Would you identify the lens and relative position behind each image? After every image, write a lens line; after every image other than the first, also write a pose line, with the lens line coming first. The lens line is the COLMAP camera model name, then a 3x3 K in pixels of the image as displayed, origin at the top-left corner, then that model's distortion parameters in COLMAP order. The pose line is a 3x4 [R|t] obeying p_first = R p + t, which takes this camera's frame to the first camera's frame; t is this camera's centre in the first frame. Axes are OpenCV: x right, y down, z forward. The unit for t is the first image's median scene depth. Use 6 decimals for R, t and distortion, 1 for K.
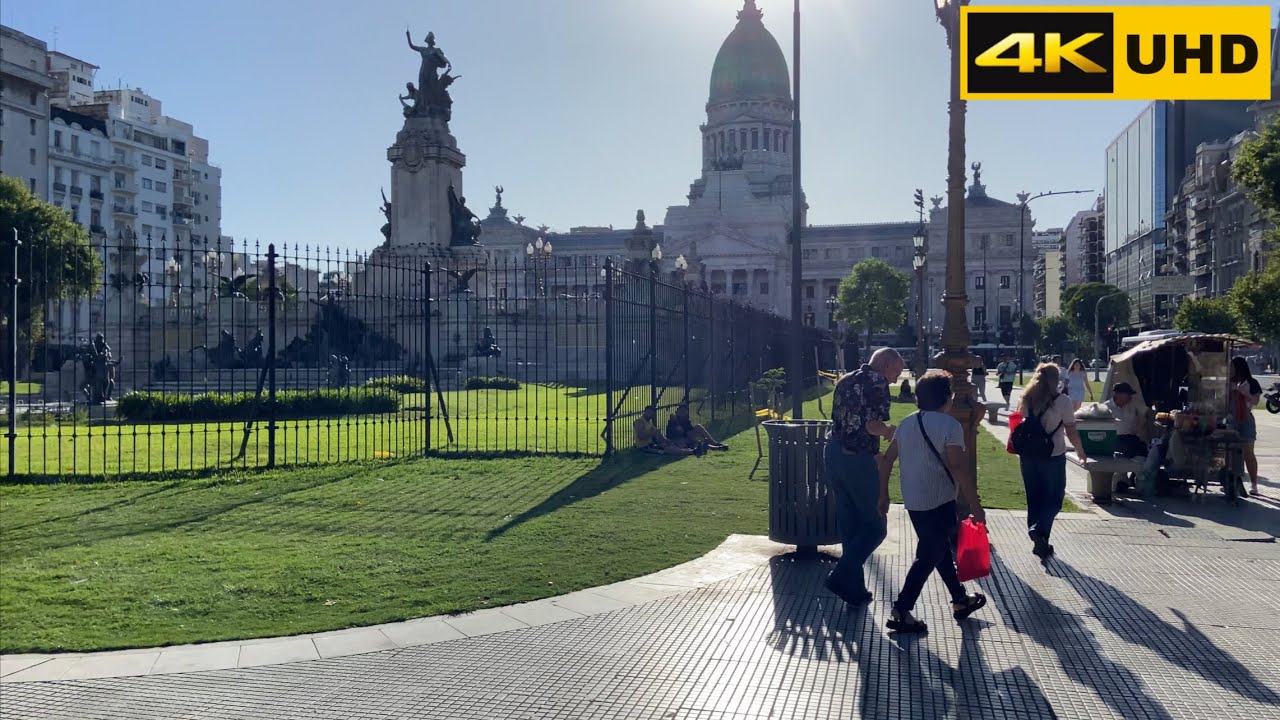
lens RADIAL K [[1119.7, 0, 642.8], [0, 1119.7, 426.9], [0, 0, 1]] dist [0.001483, -0.003487]
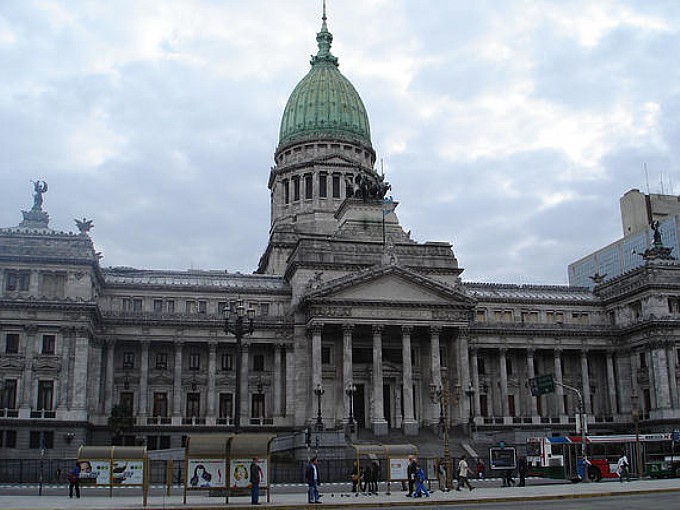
lens RADIAL K [[784.2, 0, 340.0], [0, 784.2, 255.0], [0, 0, 1]] dist [-0.007583, -0.377745]
pose [[0.887768, 0.105930, 0.447936, -0.414181], [0.041380, 0.950851, -0.306873, -0.080173], [-0.458427, 0.290967, 0.839751, 1.369947]]
